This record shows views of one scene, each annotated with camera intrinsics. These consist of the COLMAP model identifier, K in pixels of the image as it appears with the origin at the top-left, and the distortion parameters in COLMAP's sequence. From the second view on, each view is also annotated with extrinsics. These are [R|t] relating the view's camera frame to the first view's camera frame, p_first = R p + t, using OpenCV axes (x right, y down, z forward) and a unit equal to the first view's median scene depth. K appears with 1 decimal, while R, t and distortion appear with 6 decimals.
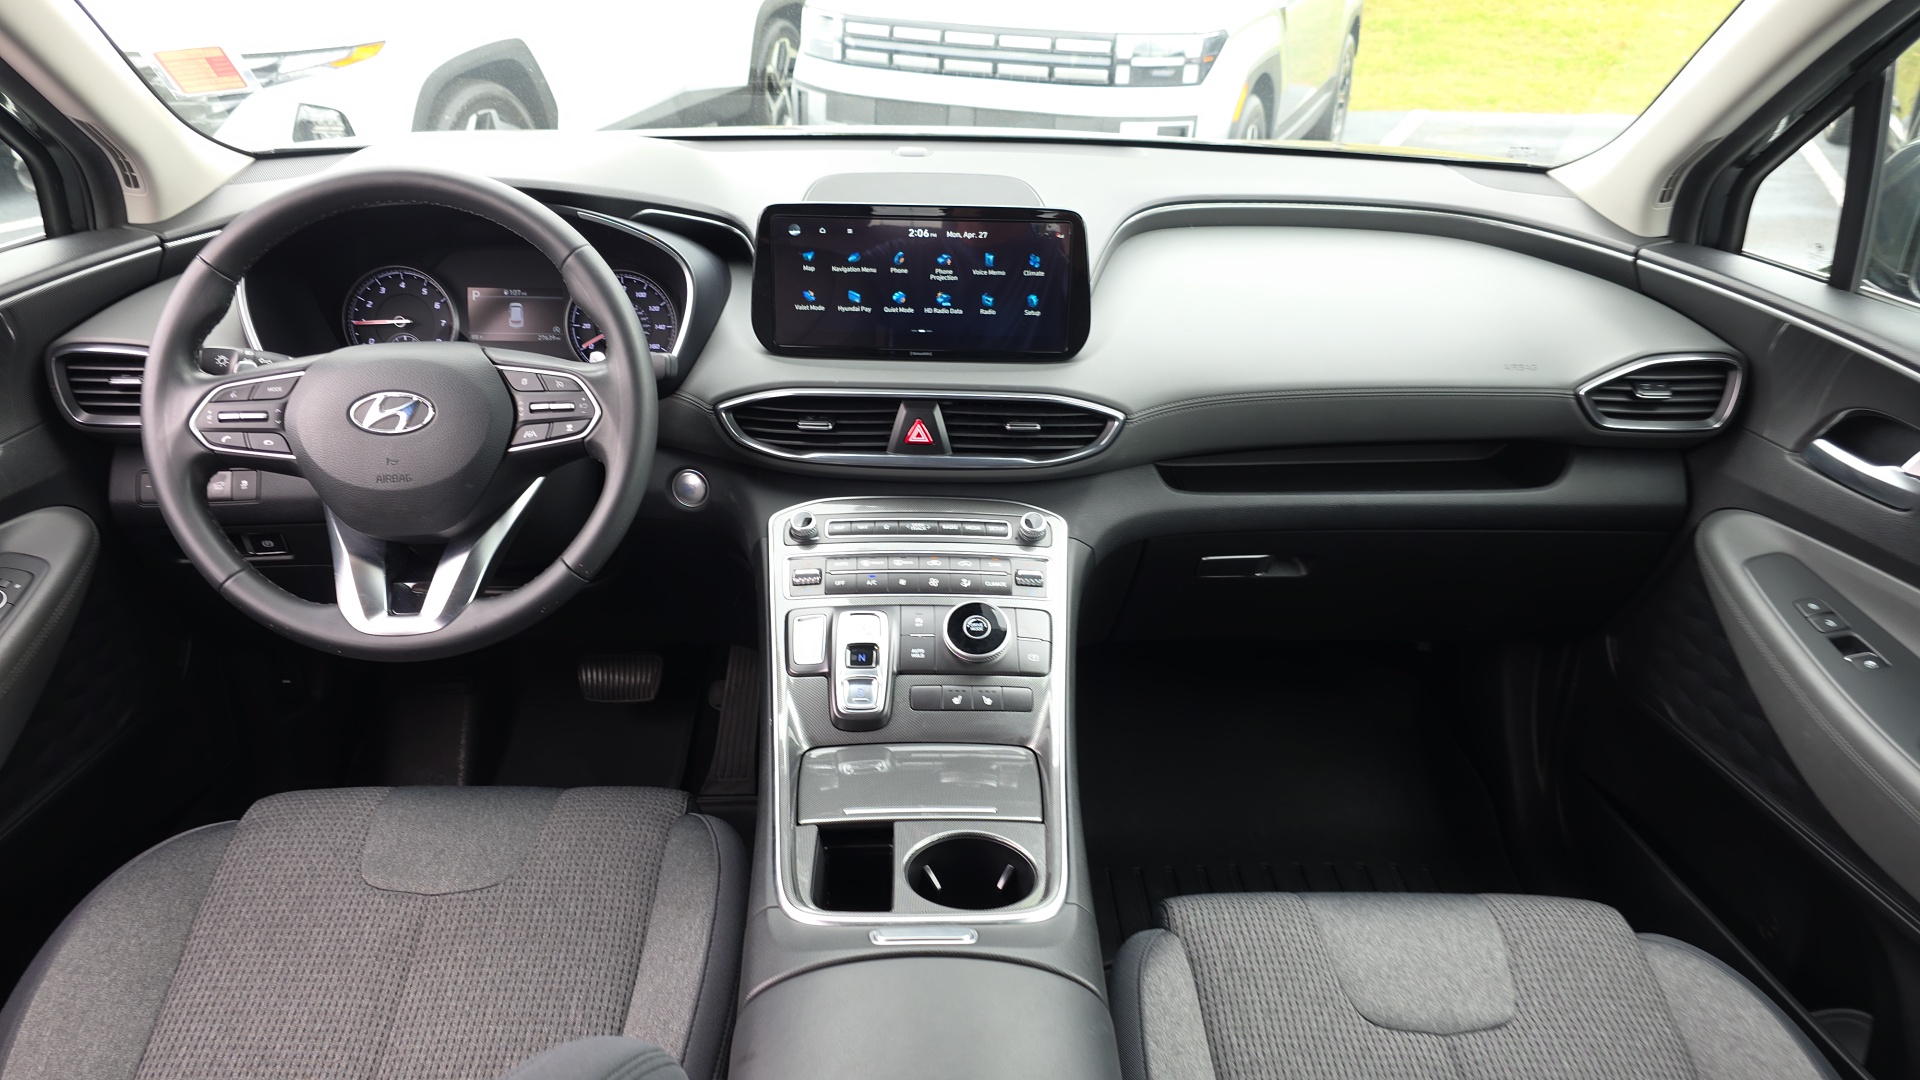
lens RADIAL K [[1320.1, 0, 956.4], [0, 1320.1, 537.1], [0, 0, 1]] dist [0.111042, -0.191636]
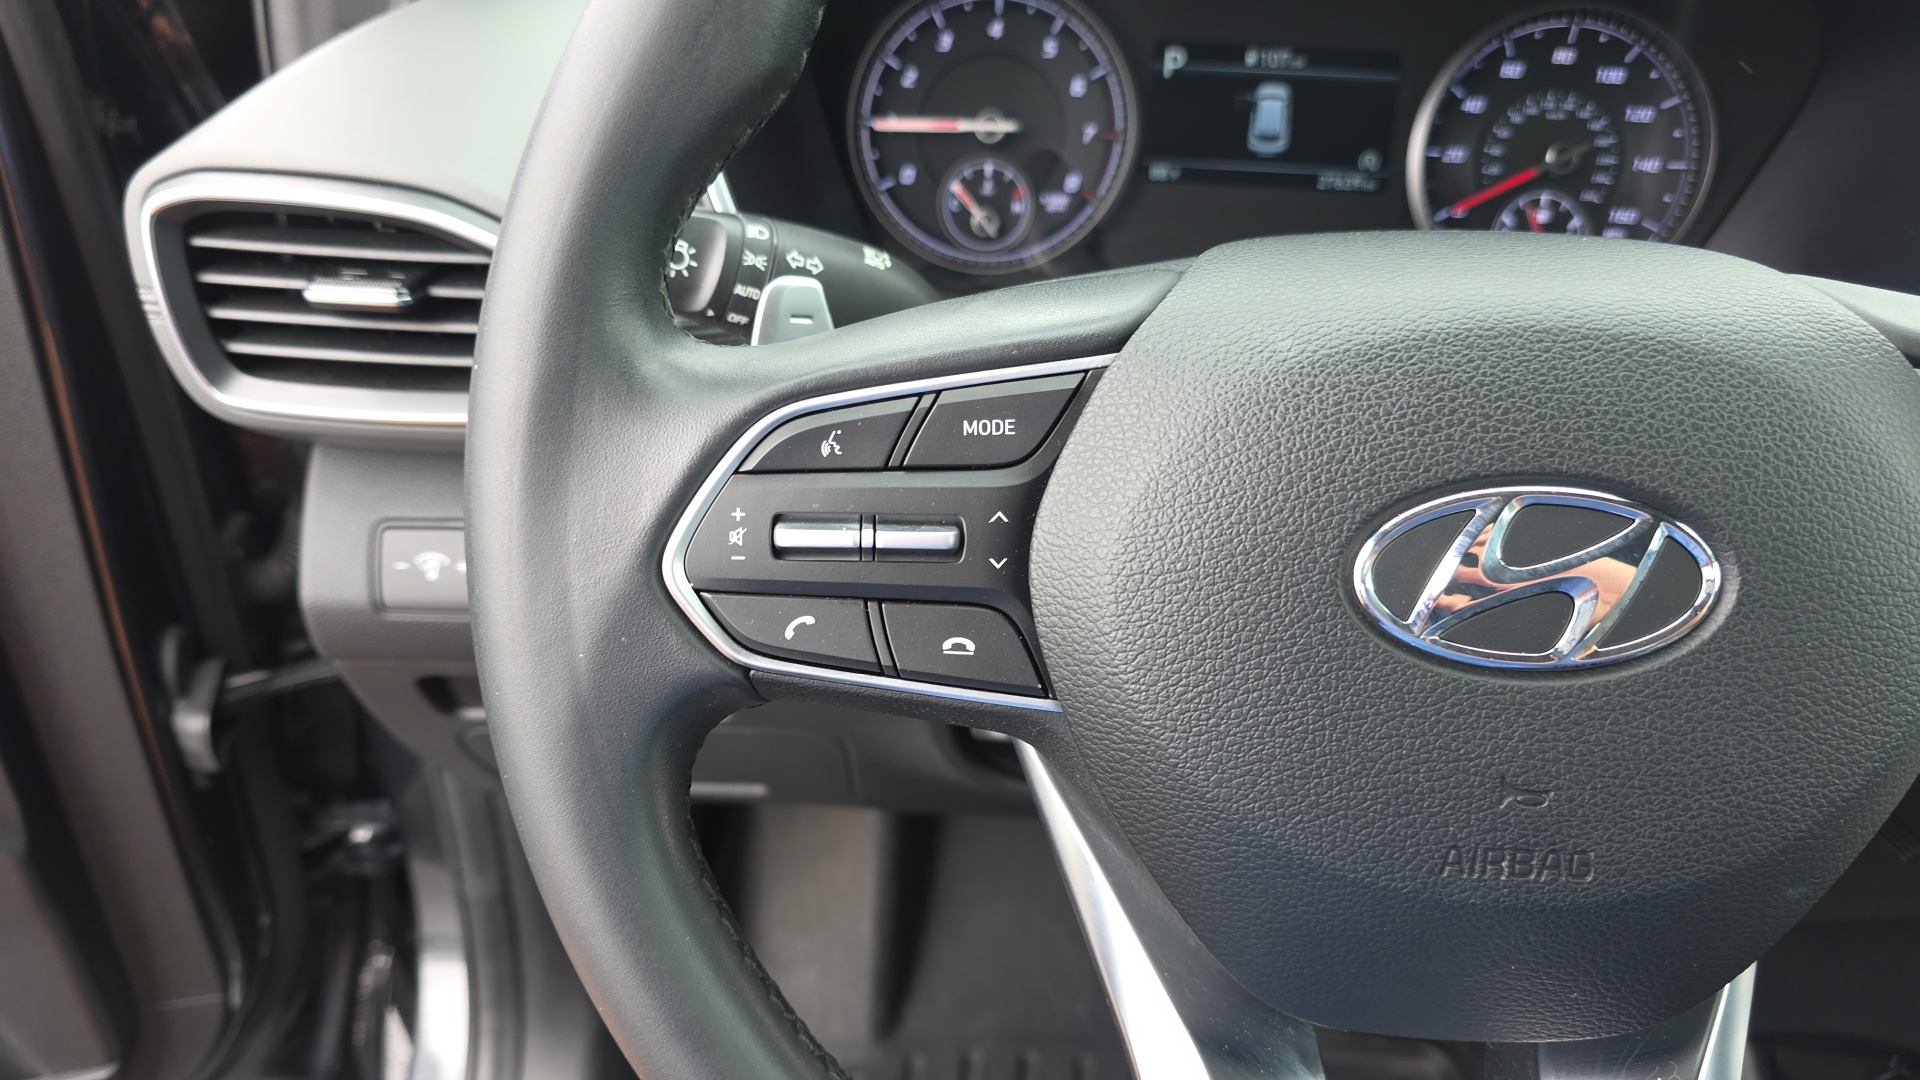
lens RADIAL K [[1367.6, 0, 948.5], [0, 1367.6, 540.6], [0, 0, 1]] dist [0.007663, -0.001800]
pose [[0.994654, 0.067525, -0.078130, -0.439939], [-0.055990, 0.988367, 0.141409, -0.110590], [0.086770, -0.136279, 0.986863, 0.669204]]
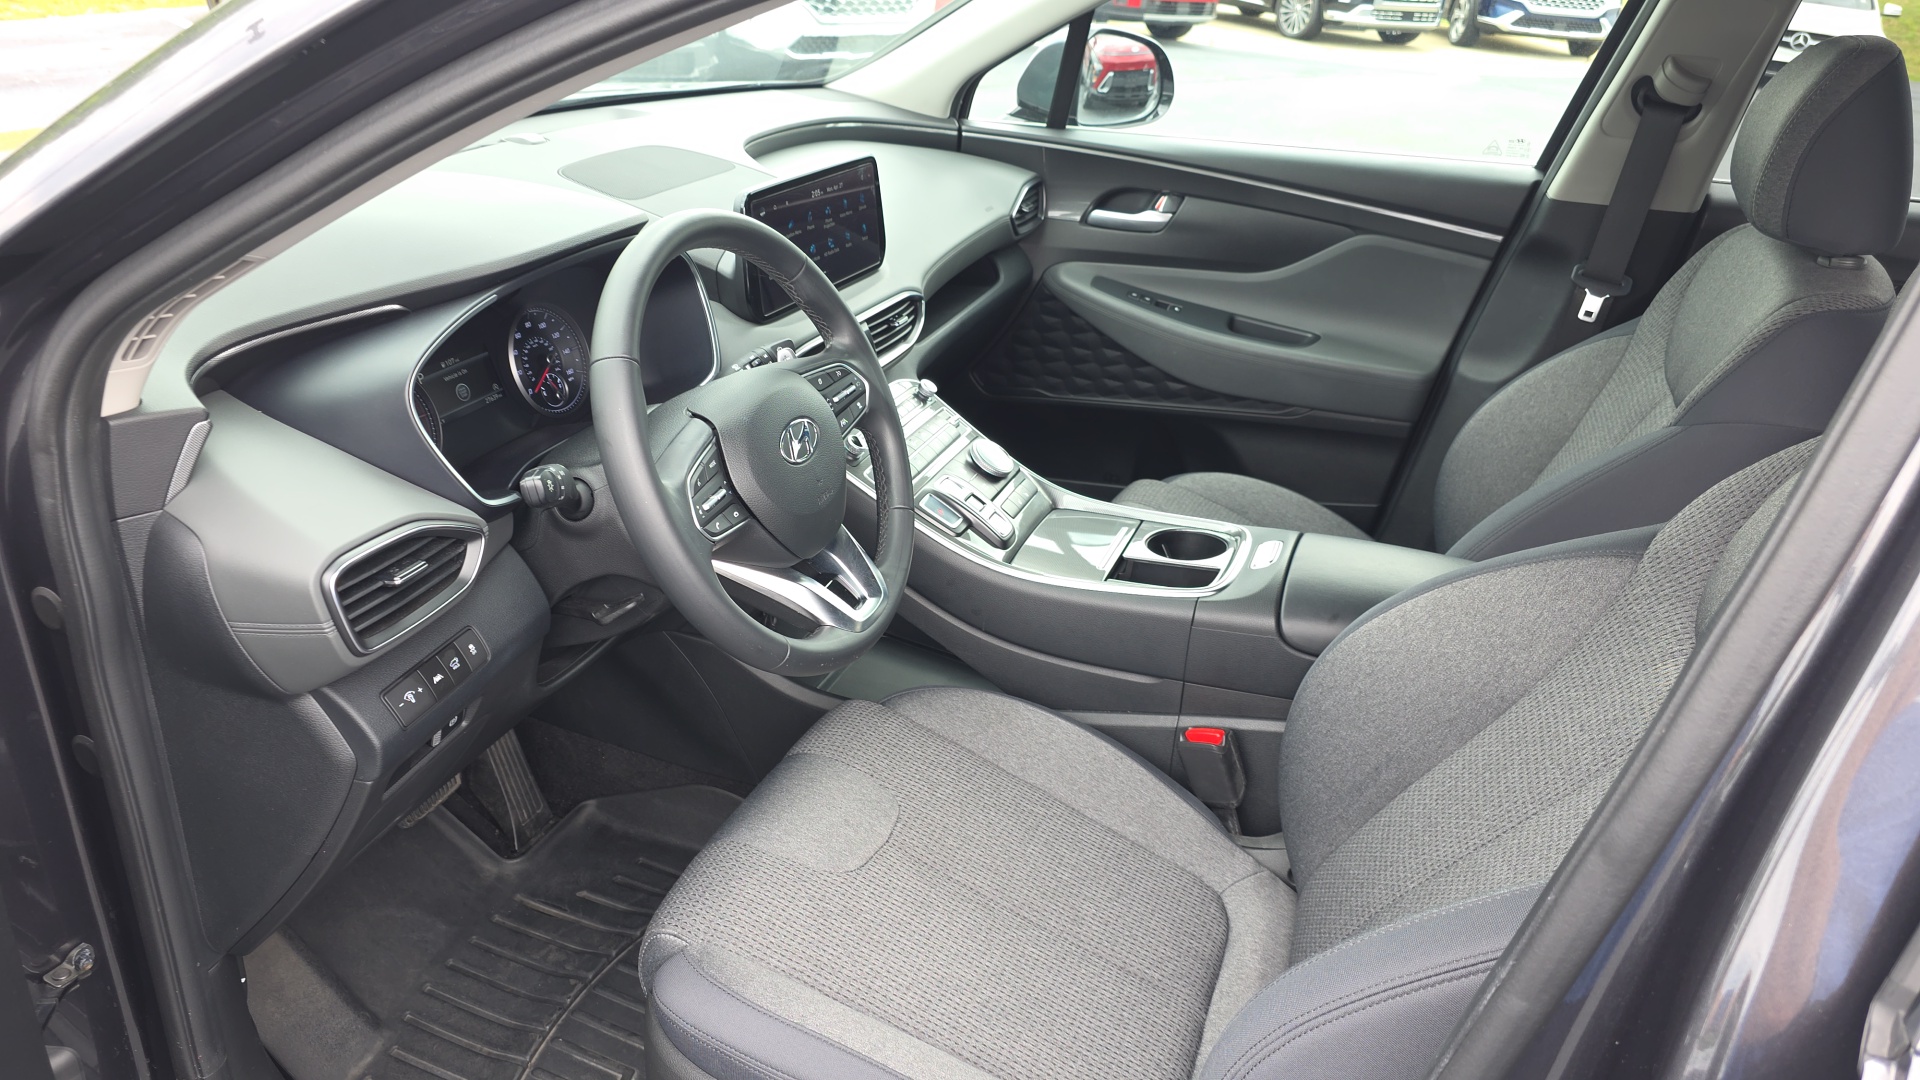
lens RADIAL K [[1282.3, 0, 965.8], [0, 1282.3, 560.5], [0, 0, 1]] dist [0.084399, -0.054417]
pose [[0.396850, -0.425077, 0.813523, -1.094828], [0.341158, 0.891118, 0.299198, -0.236801], [-0.852128, 0.158804, 0.498658, 0.336326]]
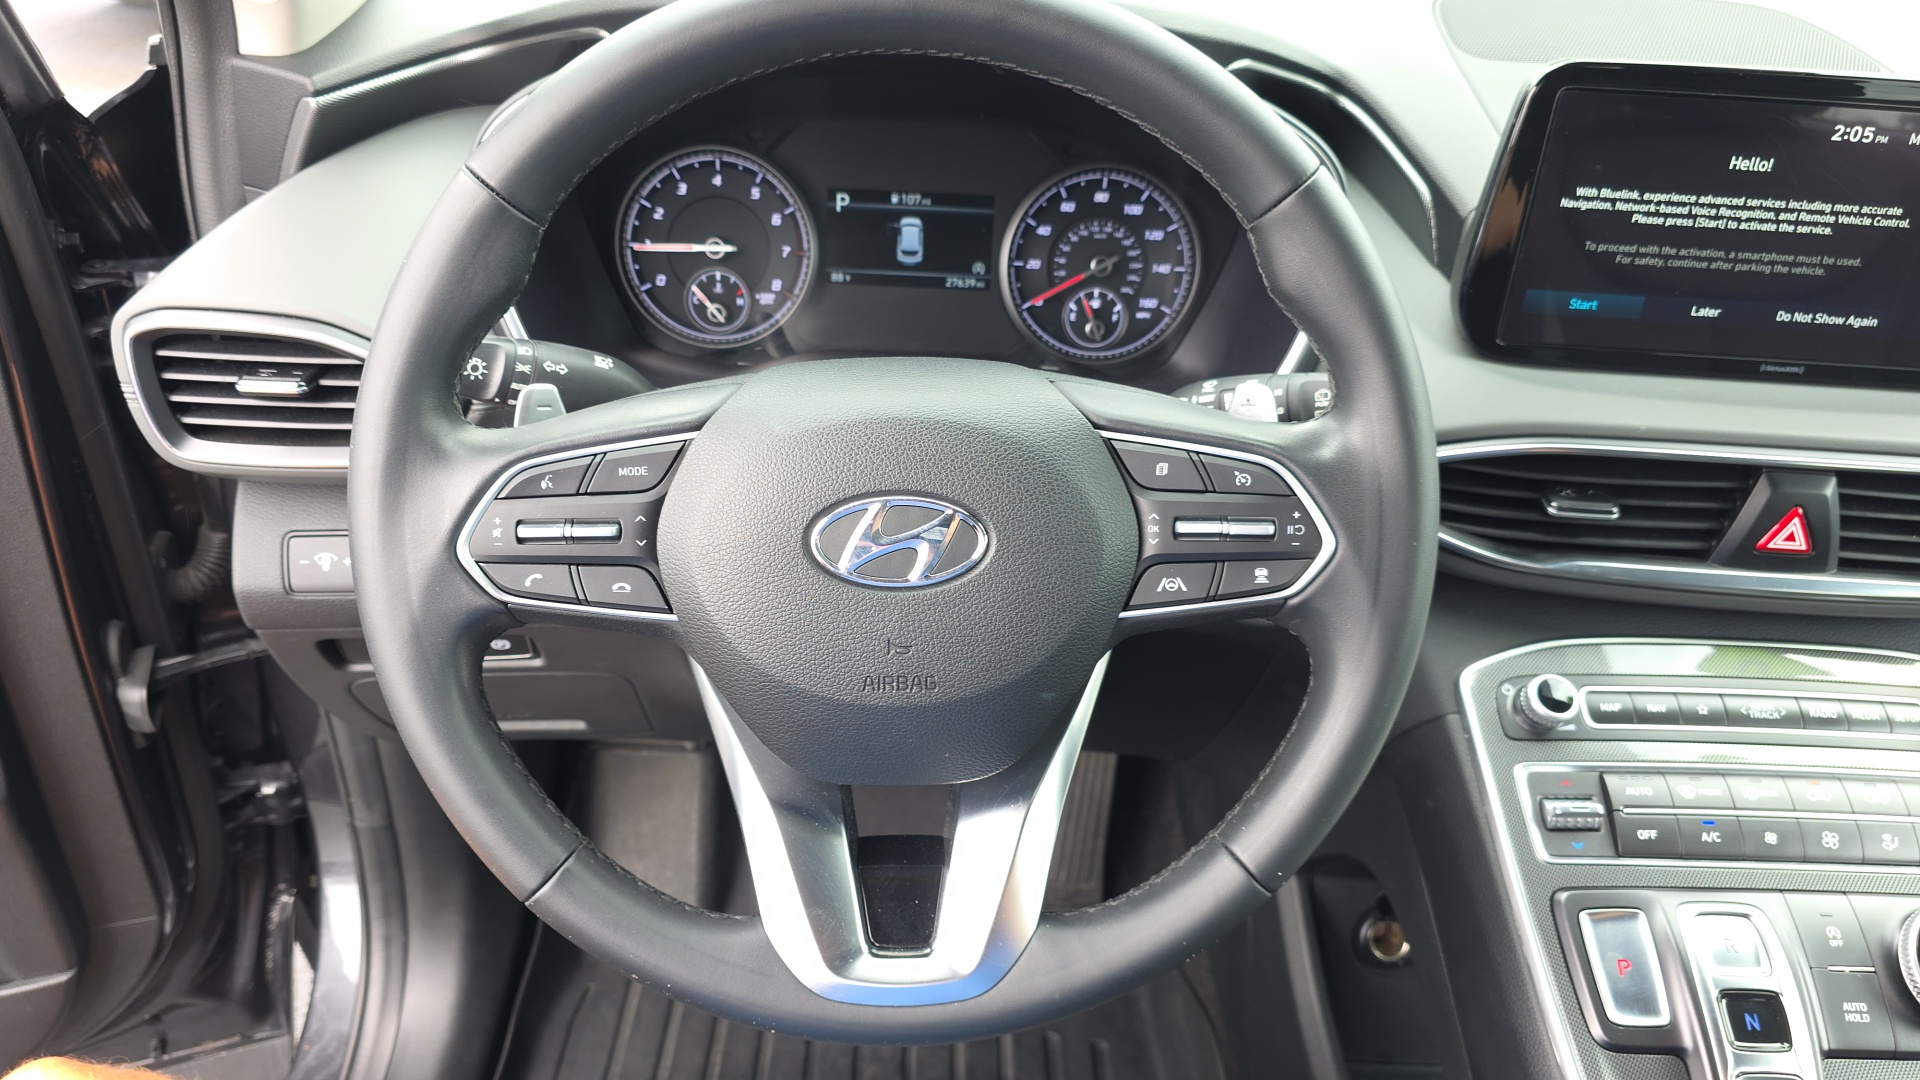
lens RADIAL K [[1332.9, 0, 931.5], [0, 1332.9, 545.0], [0, 0, 1]] dist [0.063786, -0.067700]
pose [[0.999209, 0.038715, -0.009132, -0.356375], [-0.037024, 0.989131, 0.142297, -0.137096], [0.014542, -0.141846, 0.989782, 0.483680]]
